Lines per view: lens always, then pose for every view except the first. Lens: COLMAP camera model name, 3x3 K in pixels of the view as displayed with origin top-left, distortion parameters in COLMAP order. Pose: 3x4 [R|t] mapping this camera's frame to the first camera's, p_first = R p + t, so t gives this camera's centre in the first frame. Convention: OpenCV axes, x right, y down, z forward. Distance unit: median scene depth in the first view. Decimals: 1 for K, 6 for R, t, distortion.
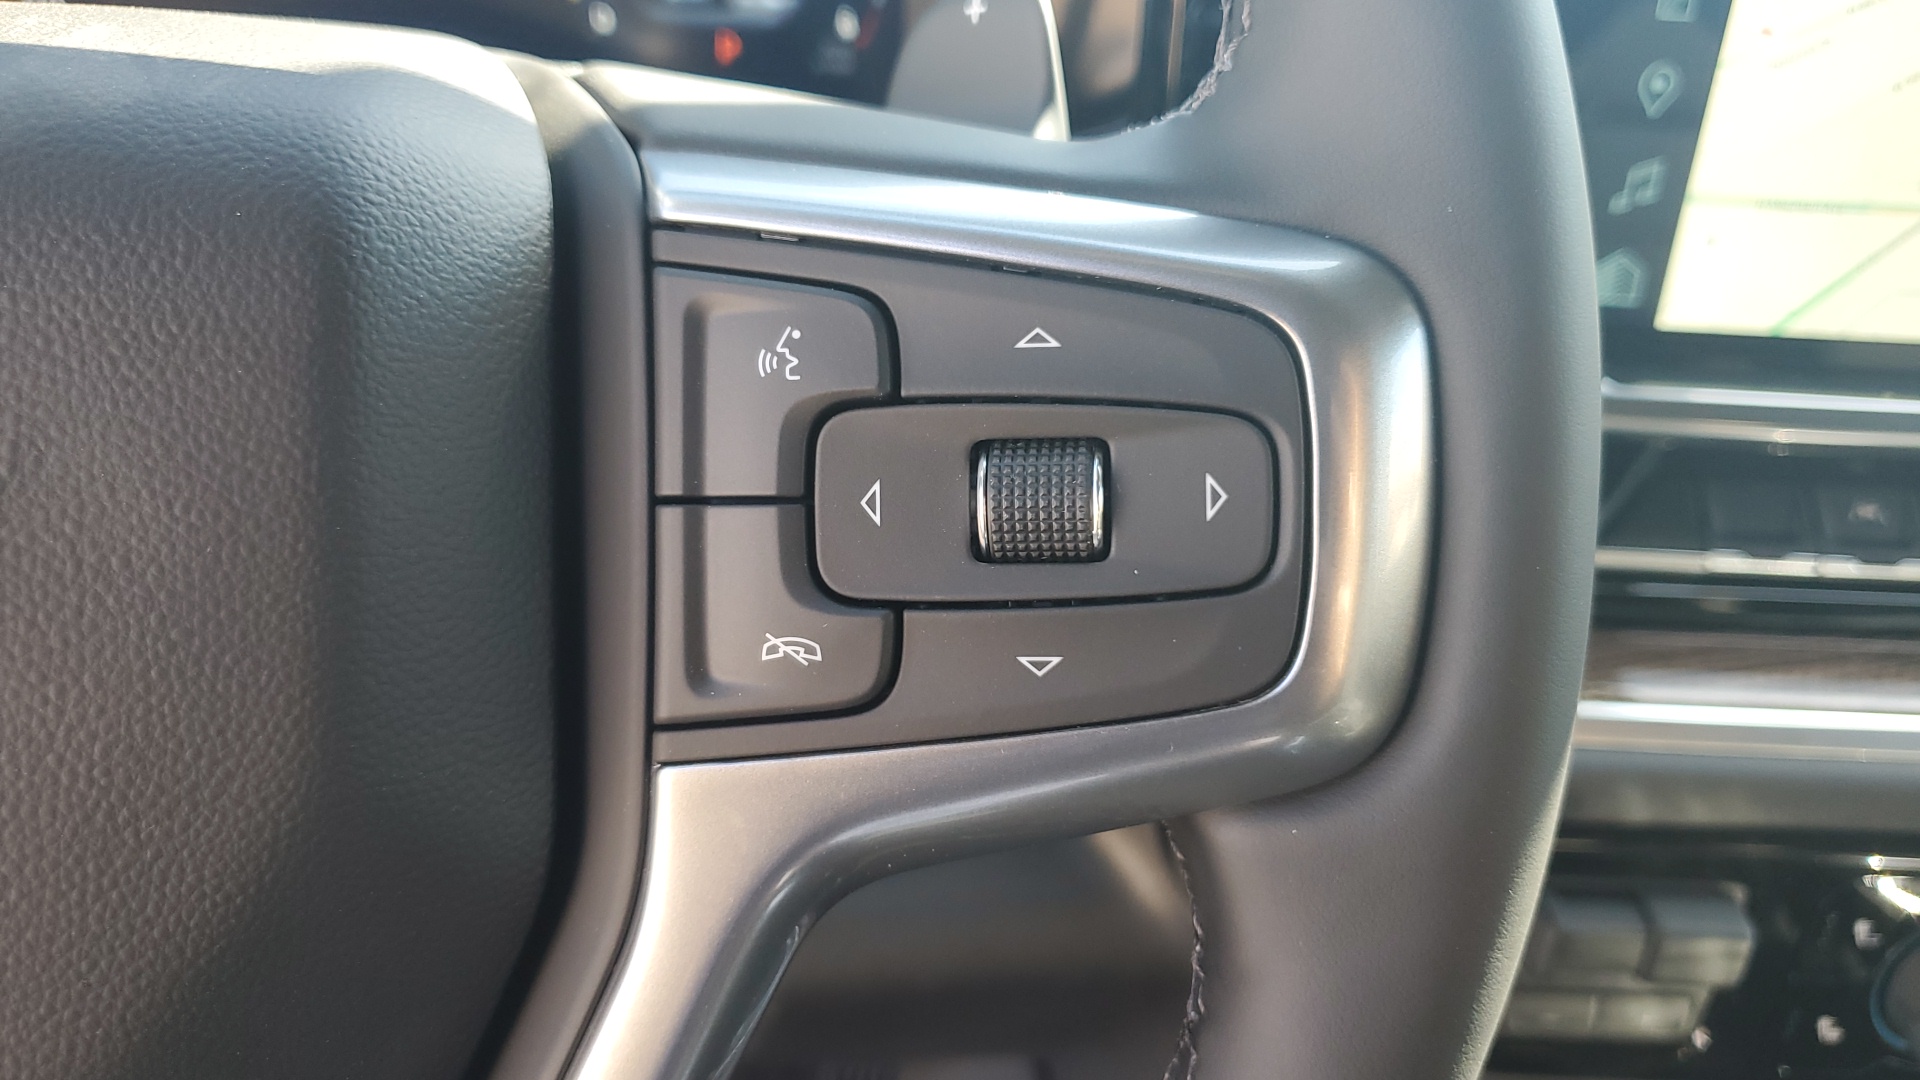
lens RADIAL K [[1482.8, 0, 956.4], [0, 1482.8, 523.7], [0, 0, 1]] dist [0.037992, -0.056418]
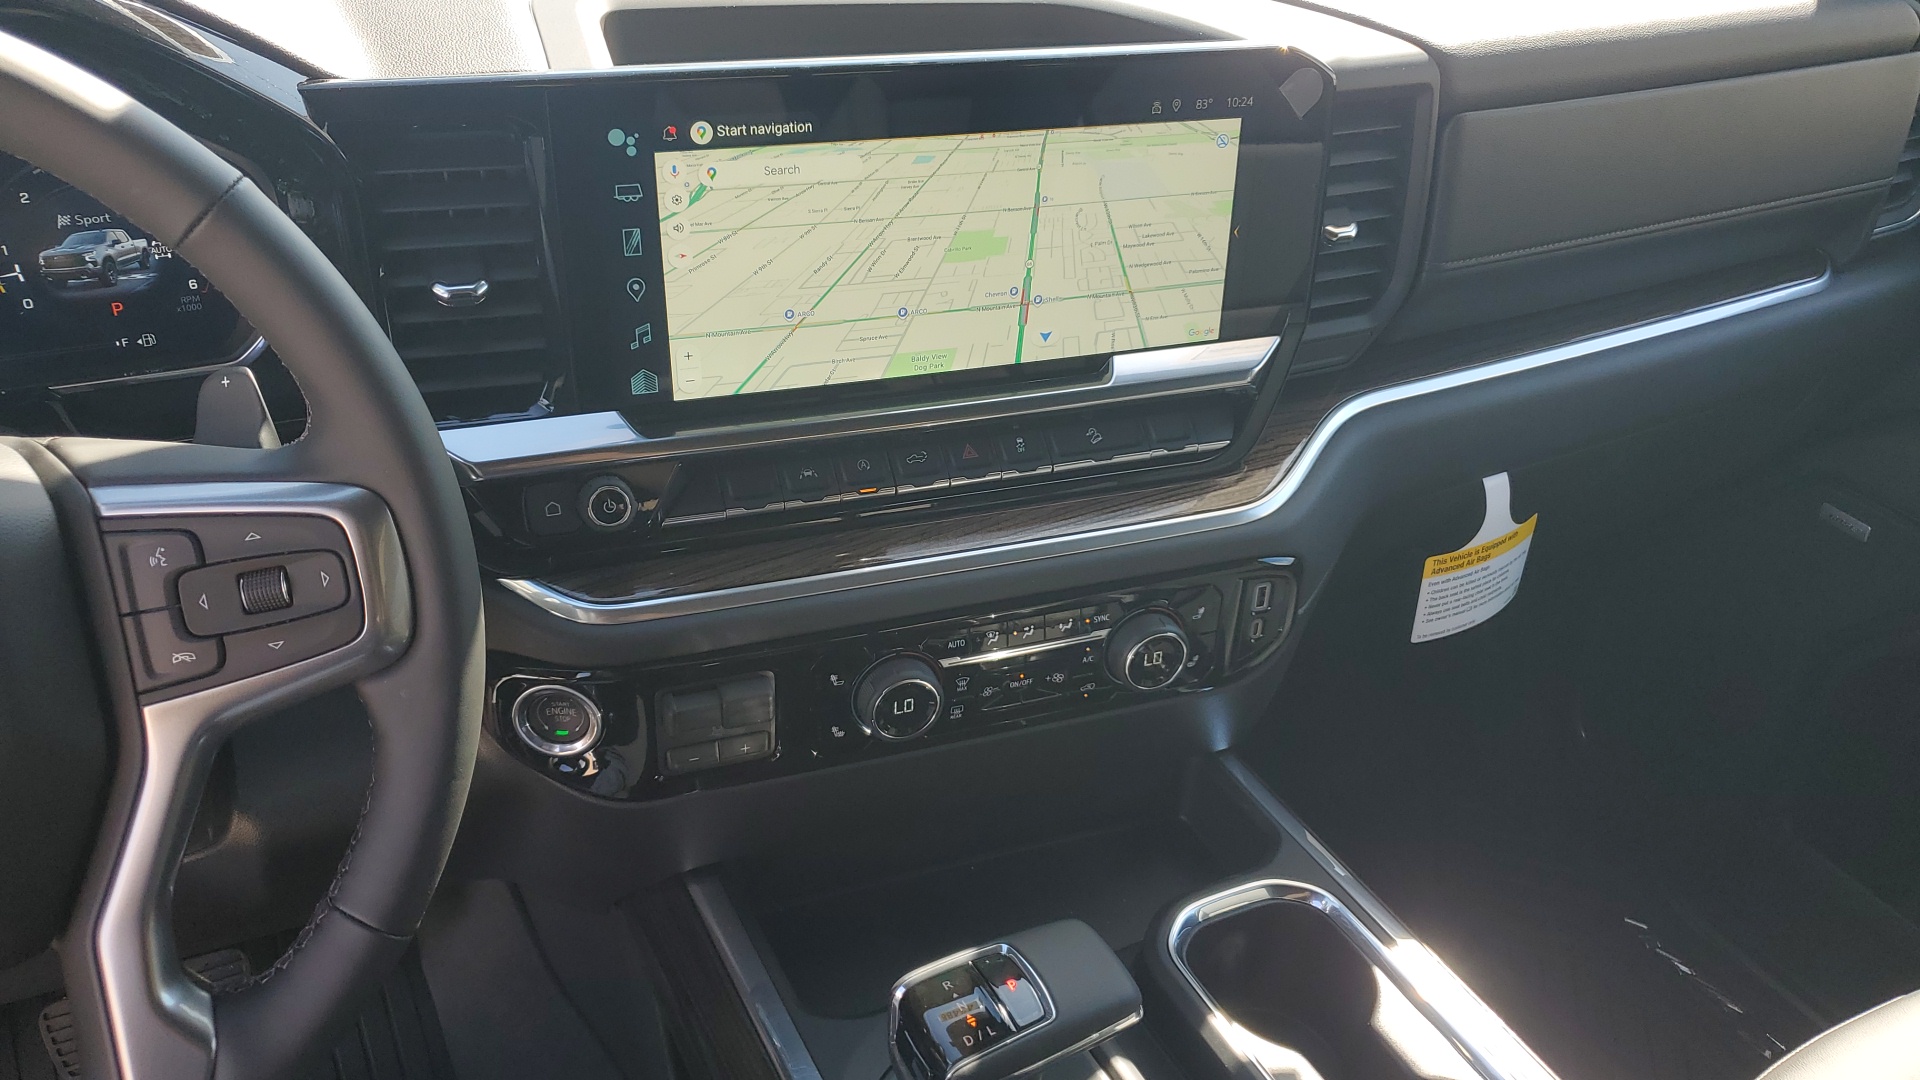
lens RADIAL K [[1482.8, 0, 954.2], [0, 1482.8, 542.8], [0, 0, 1]] dist [0.037992, -0.056418]
pose [[0.938756, -0.186847, 0.289528, 0.488190], [0.167779, 0.981747, 0.089570, -0.140043], [-0.300979, -0.035508, 0.952970, -2.172240]]
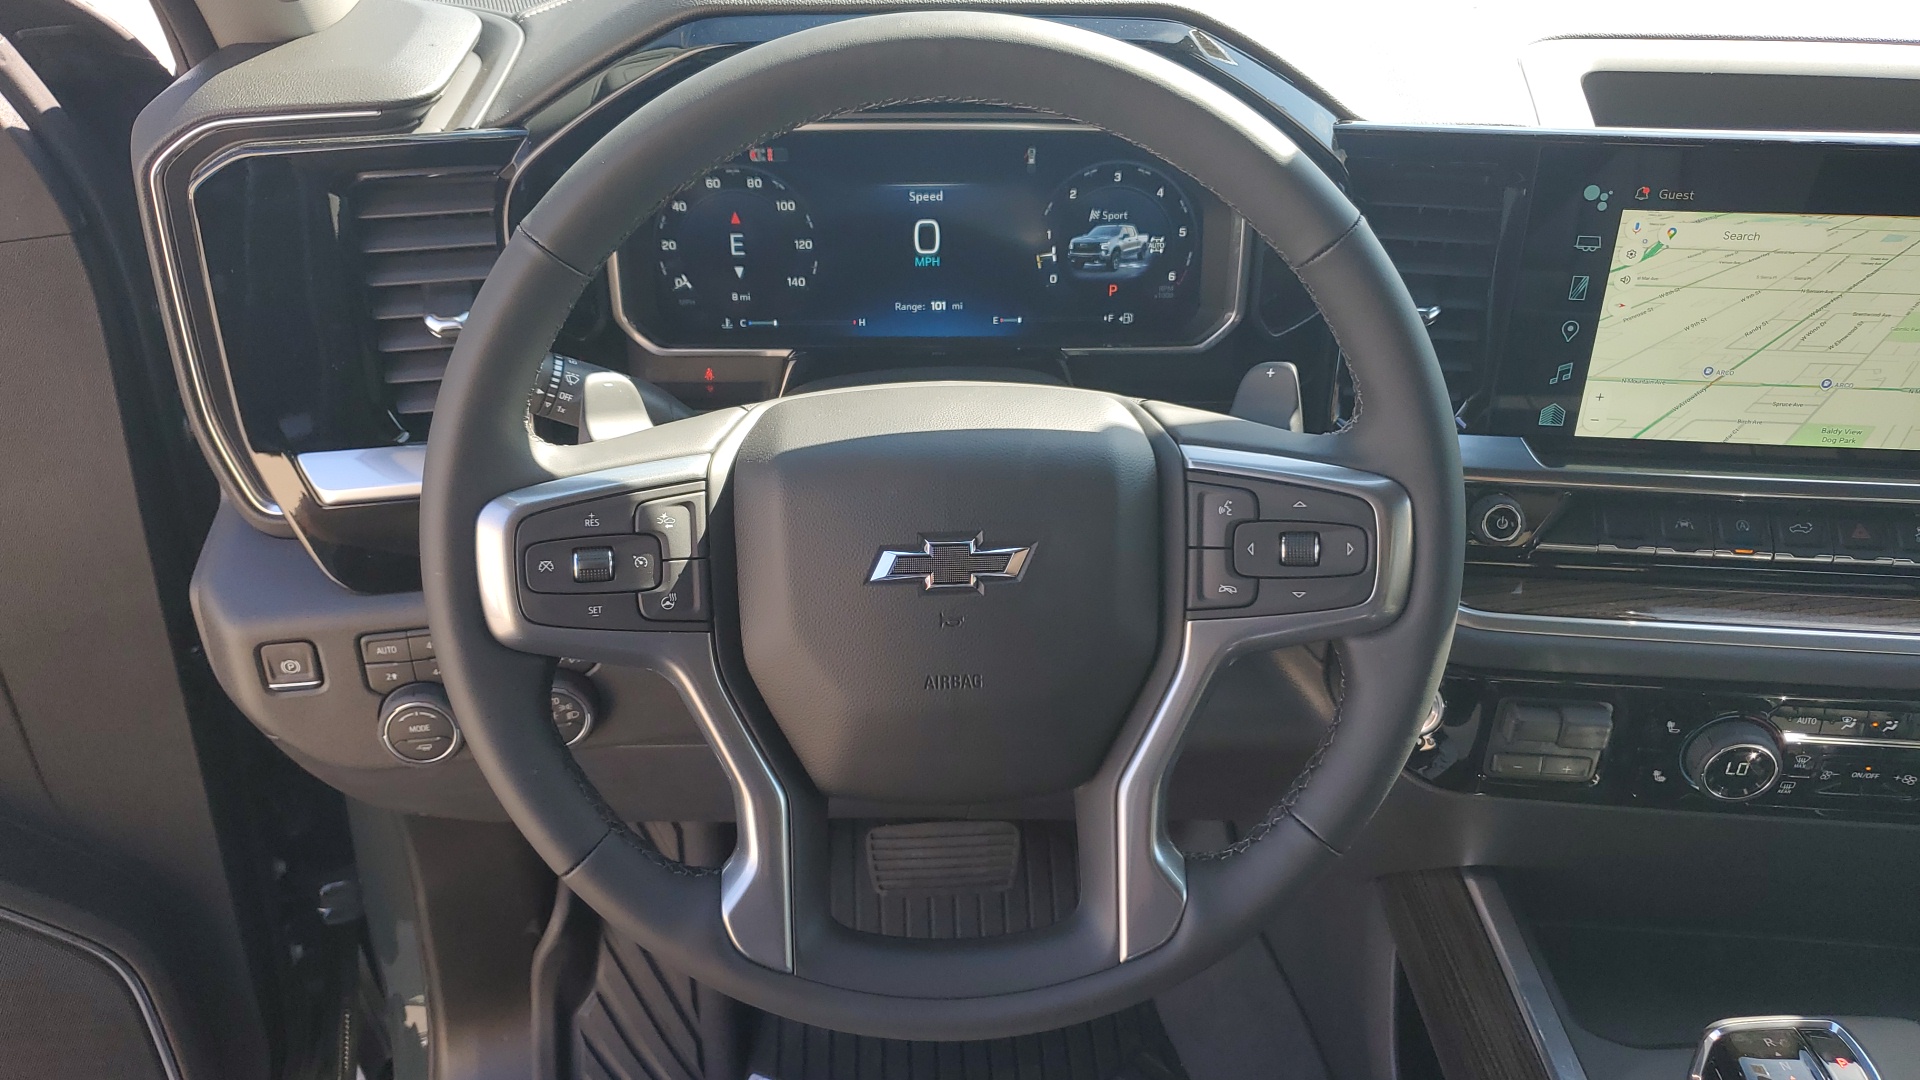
lens RADIAL K [[1482.8, 0, 959.3], [0, 1482.8, 554.0], [0, 0, 1]] dist [0.037992, -0.056418]
pose [[0.994954, 0.006555, -0.100116, -0.395977], [0.000063, 0.997823, 0.065949, -0.236807], [0.100331, -0.065623, 0.992788, -2.618520]]
